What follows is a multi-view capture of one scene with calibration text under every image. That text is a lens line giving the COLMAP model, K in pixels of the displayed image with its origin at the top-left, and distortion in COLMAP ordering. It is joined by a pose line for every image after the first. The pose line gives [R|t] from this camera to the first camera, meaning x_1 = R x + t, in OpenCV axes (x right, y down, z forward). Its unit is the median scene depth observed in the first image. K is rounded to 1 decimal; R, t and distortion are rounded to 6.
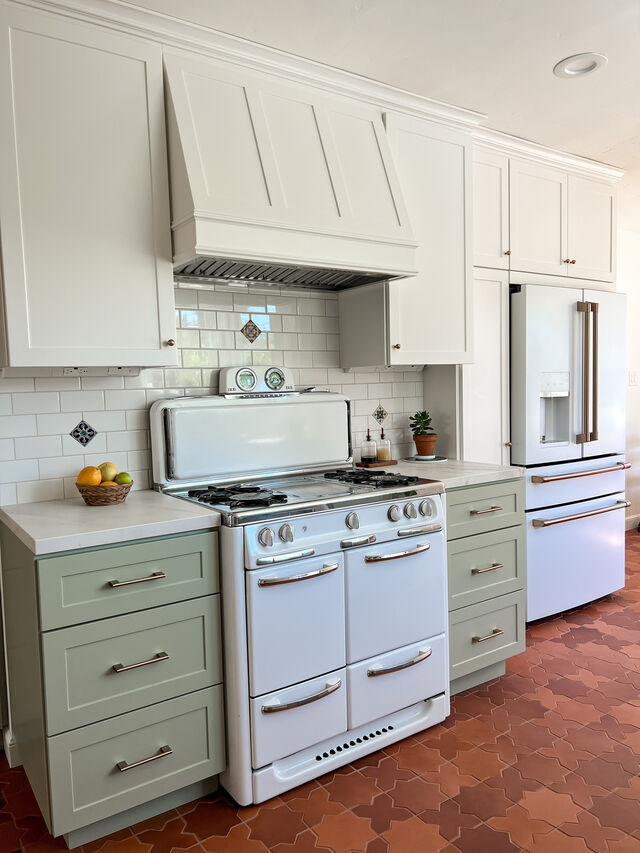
lens RADIAL K [[623.7, 0, 320.0], [0, 623.7, 426.5], [0, 0, 1]] dist [0.125723, -0.219713]
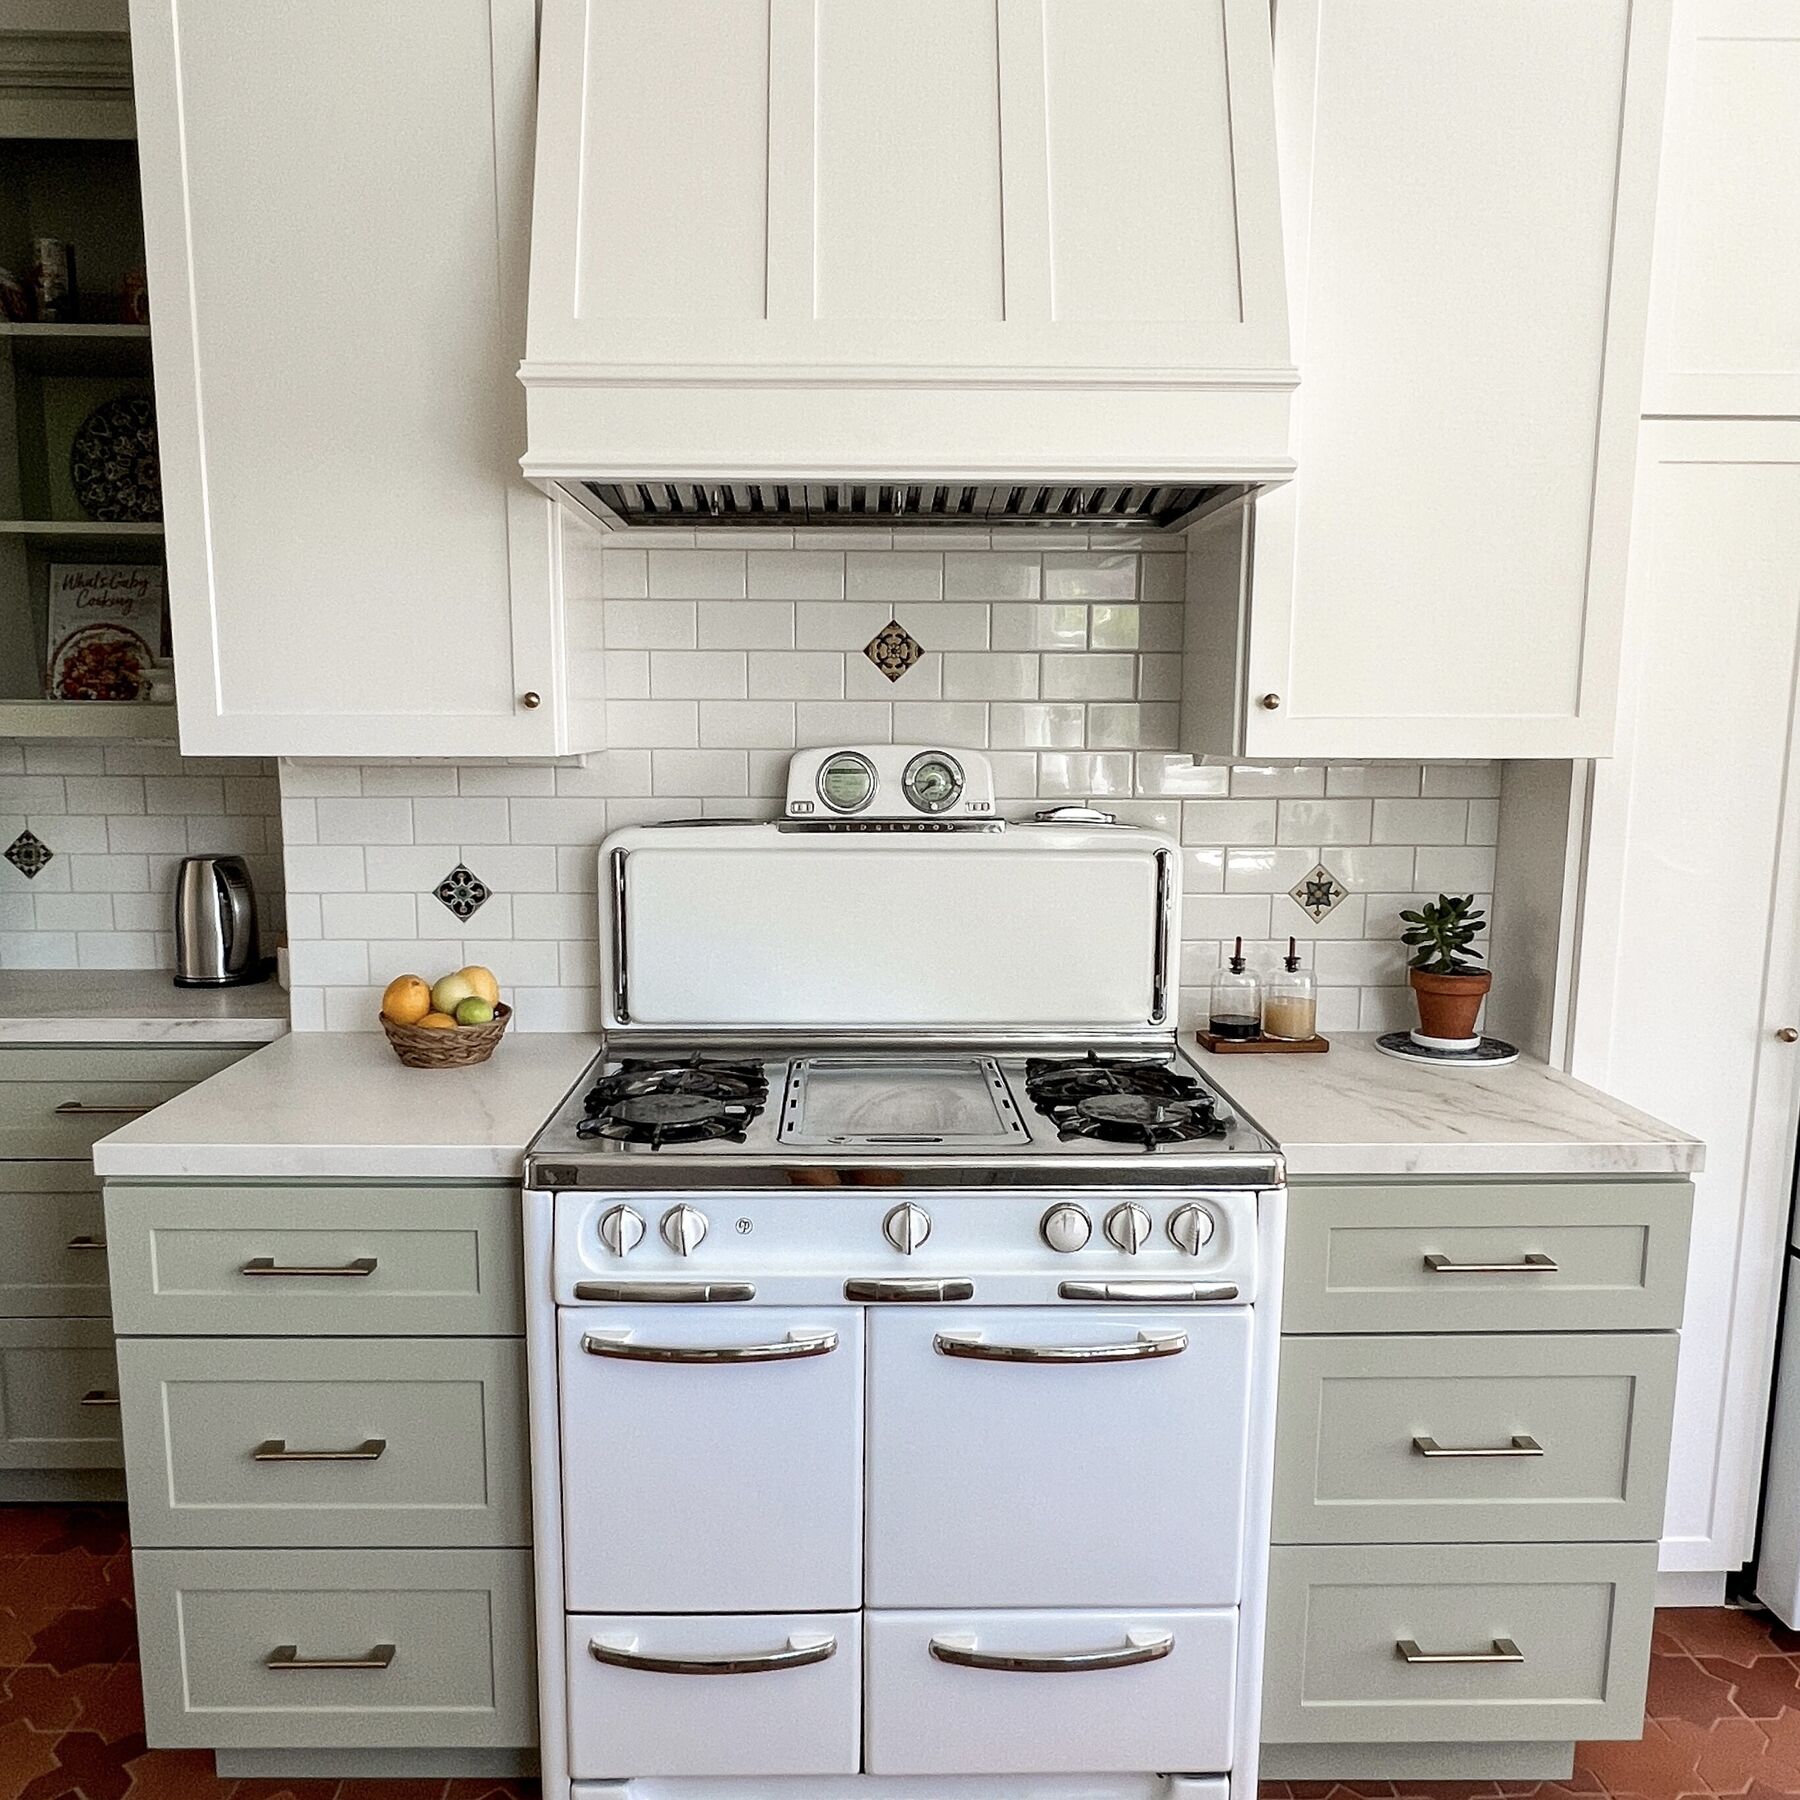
lens RADIAL K [[1415.6, 0, 894.3], [0, 1415.6, 918.4], [0, 0, 1]] dist [-0.001852, 0.002689]
pose [[0.836255, 0.107174, -0.537765, 0.392615], [-0.062471, 0.992949, 0.100744, -0.084928], [0.544770, -0.050653, 0.837054, 0.306624]]
